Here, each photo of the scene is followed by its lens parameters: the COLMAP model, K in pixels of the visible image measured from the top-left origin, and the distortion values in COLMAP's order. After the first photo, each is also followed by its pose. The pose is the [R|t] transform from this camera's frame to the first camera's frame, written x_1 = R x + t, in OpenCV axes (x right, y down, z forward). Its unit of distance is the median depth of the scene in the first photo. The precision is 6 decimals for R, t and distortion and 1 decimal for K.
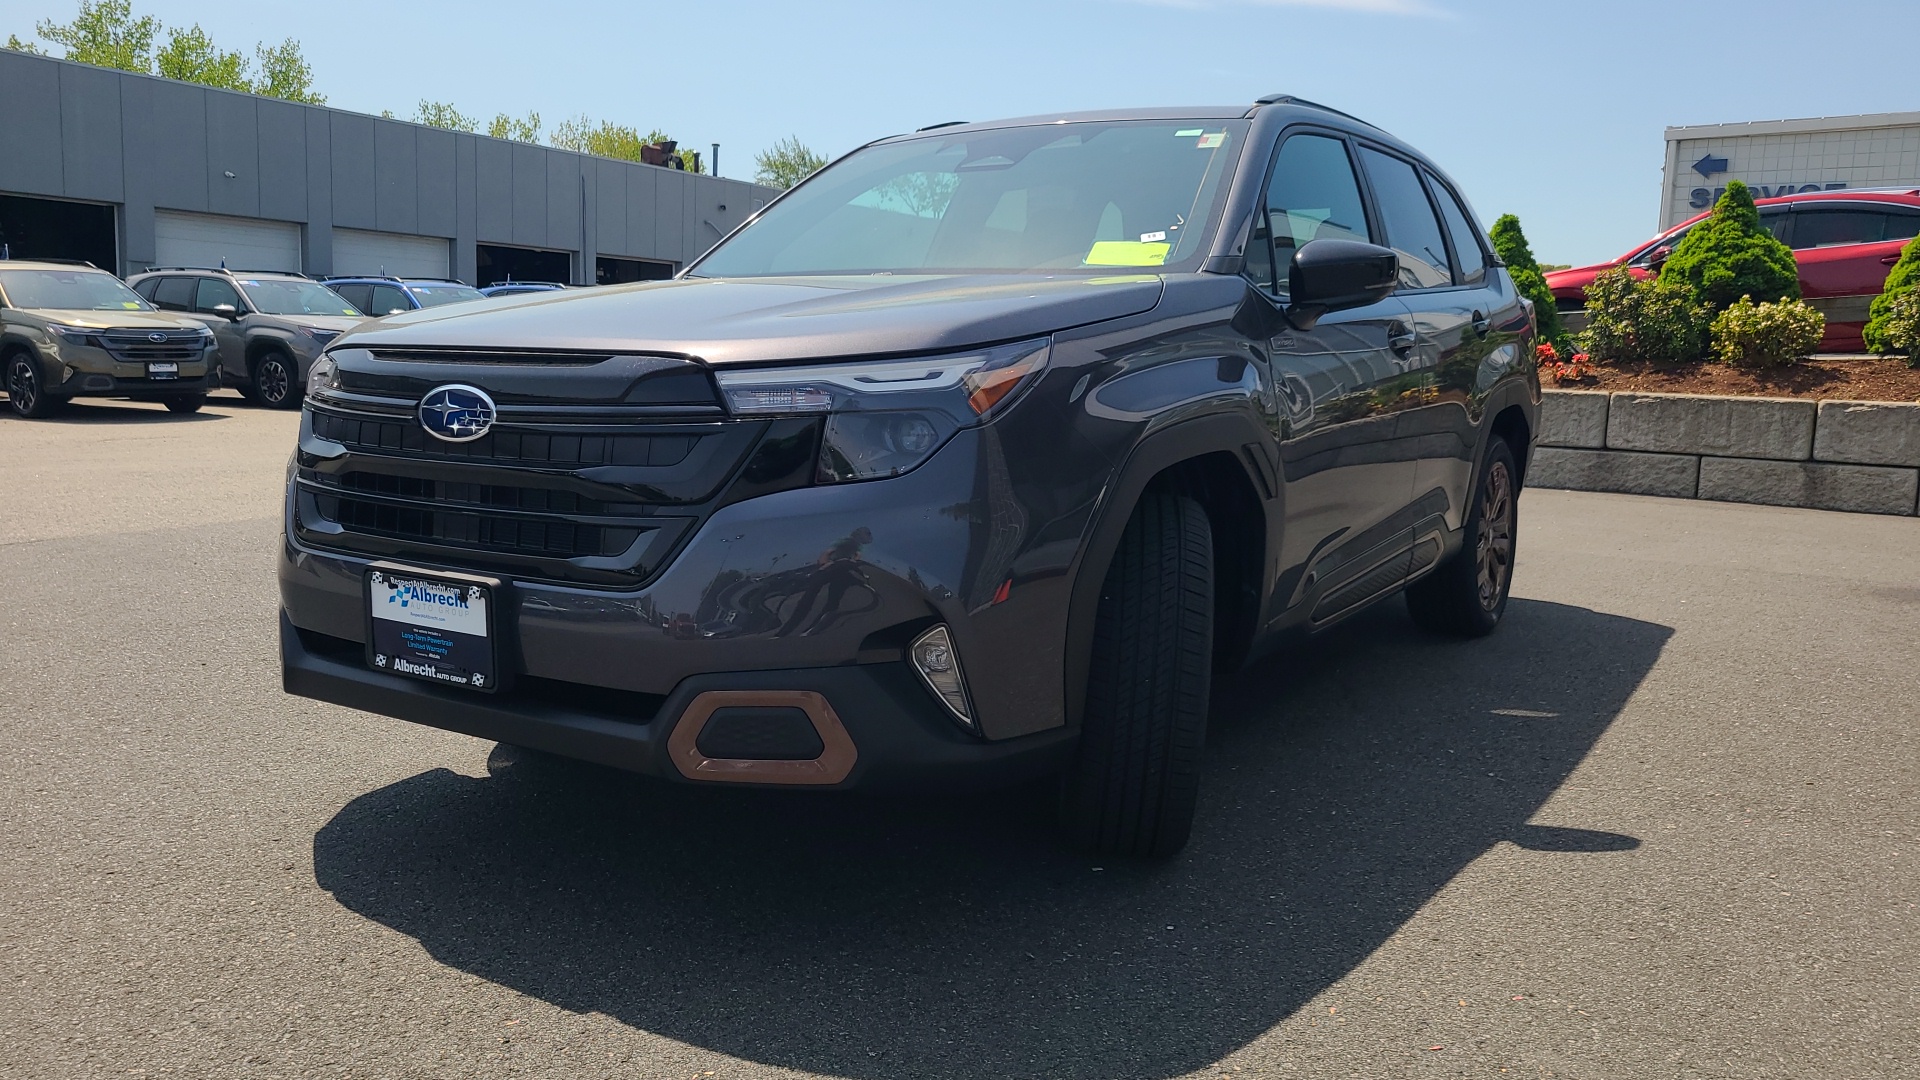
lens RADIAL K [[1458.5, 0, 941.1], [0, 1458.5, 533.8], [0, 0, 1]] dist [0.036186, -0.008258]
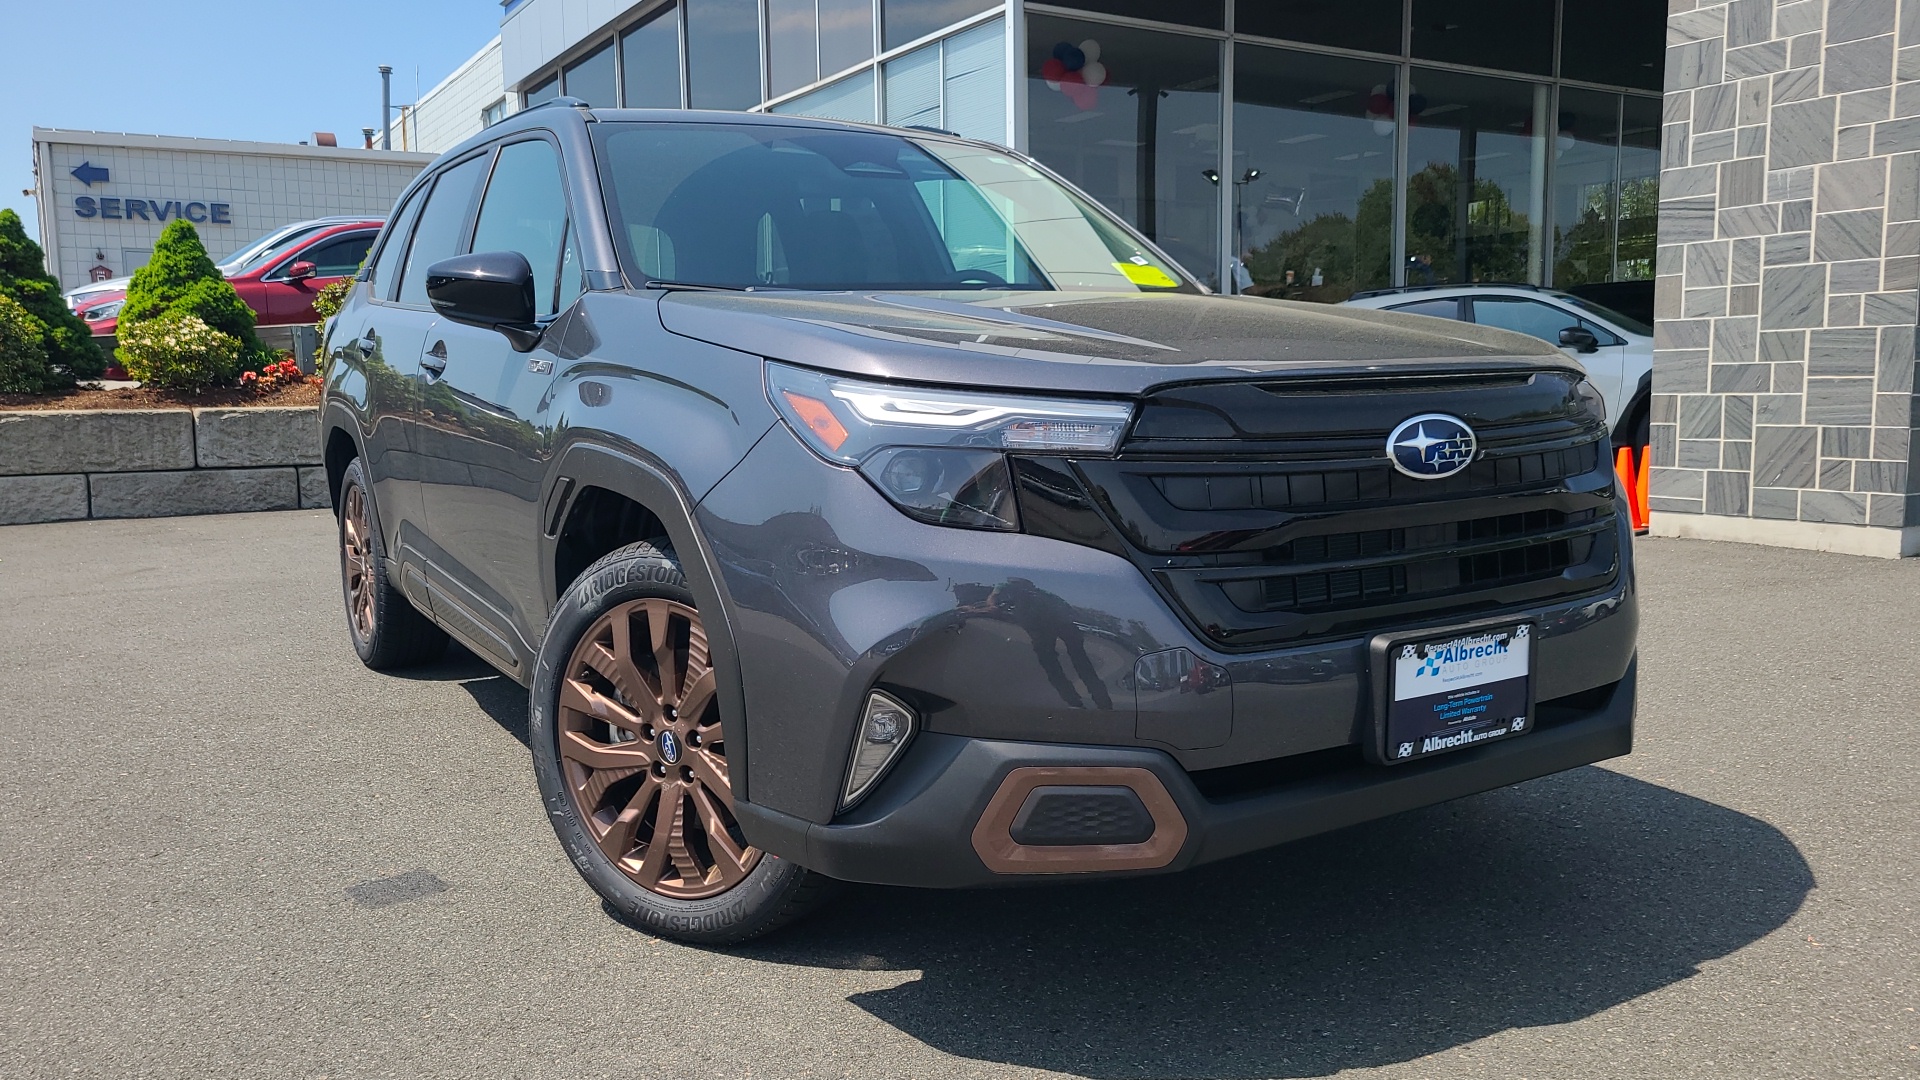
lens RADIAL K [[1452.3, 0, 960.0], [0, 1452.3, 540.0], [0, 0, 1]] dist [0.038400, -0.004094]
pose [[0.431362, -0.139234, 0.891370, -1.242542], [0.142821, 0.986099, 0.084916, -0.141623], [-0.890802, 0.090676, 0.445251, 0.861841]]
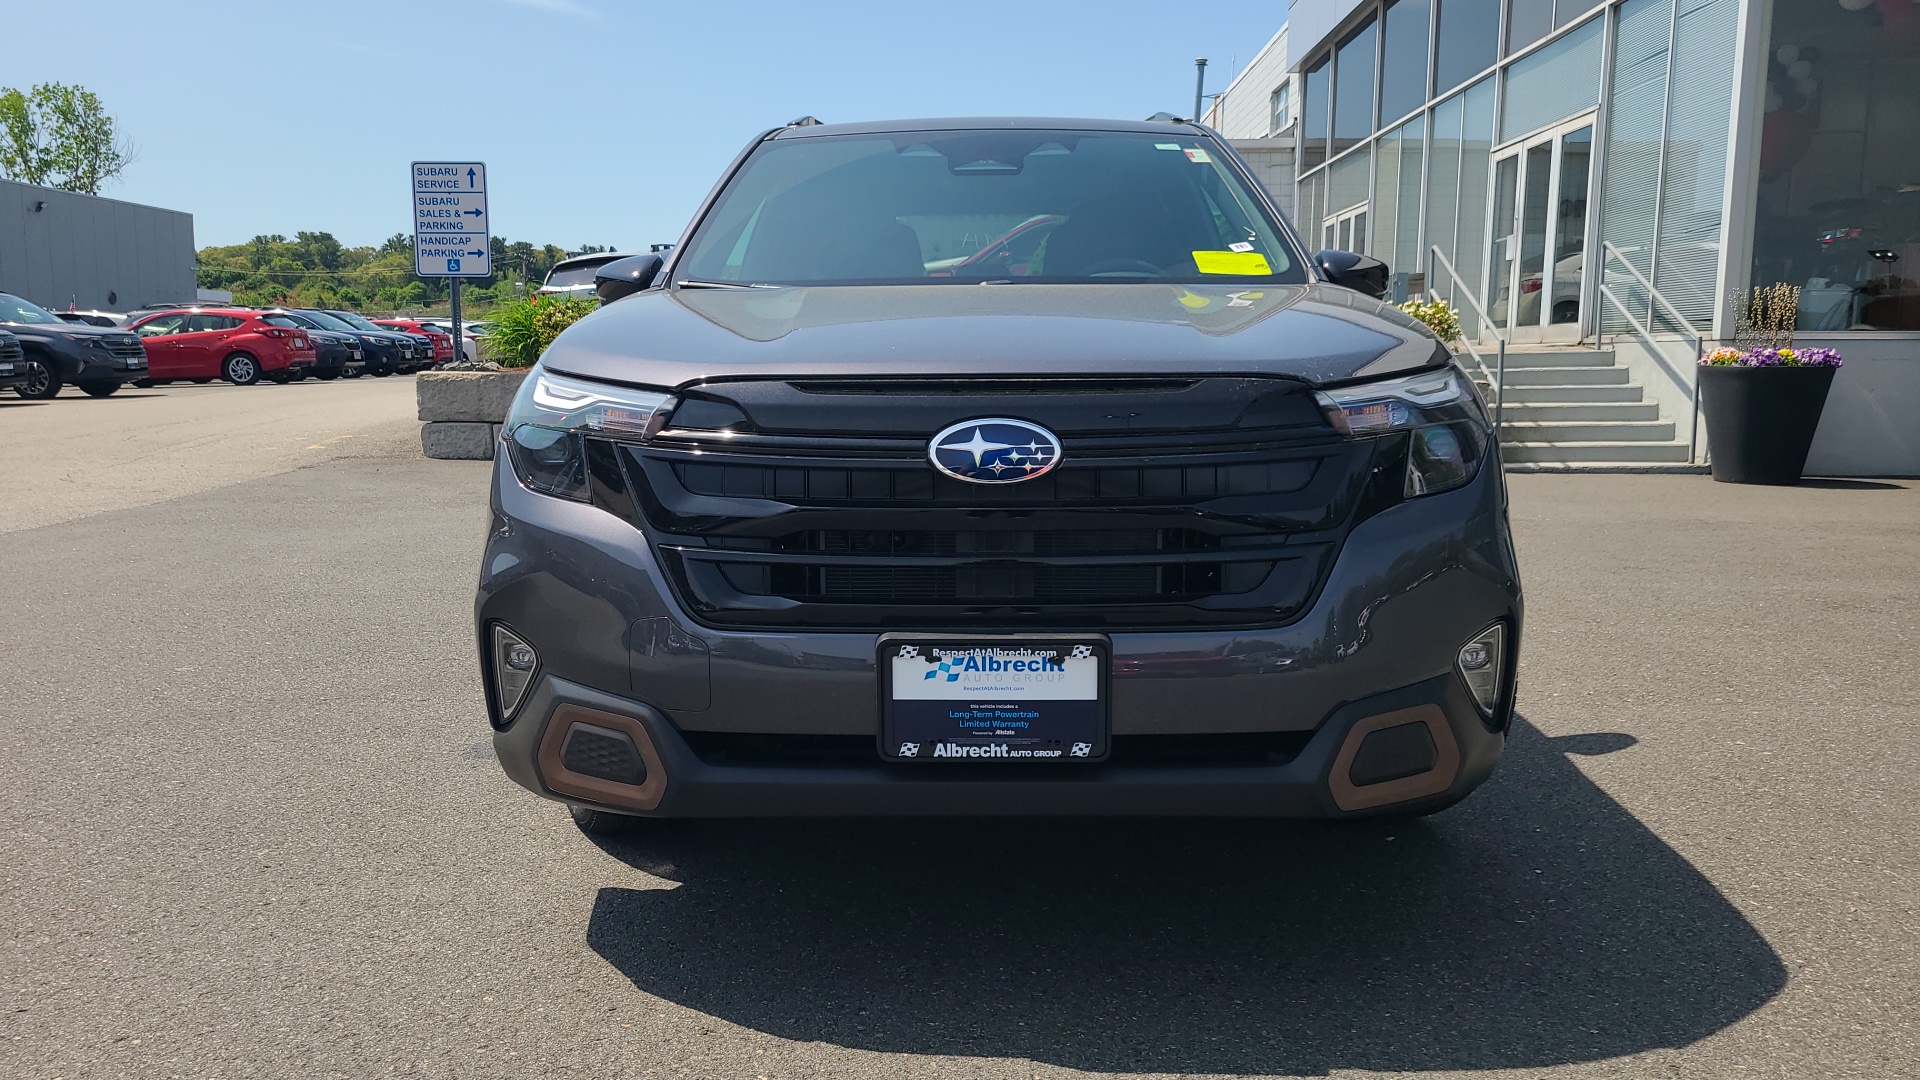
lens RADIAL K [[1458.5, 0, 941.1], [0, 1458.5, 533.8], [0, 0, 1]] dist [0.036186, -0.008258]
pose [[0.858814, -0.089482, 0.504413, -0.795458], [0.086952, 0.995802, 0.028609, -0.061047], [-0.504855, 0.019290, 0.862989, 0.267423]]
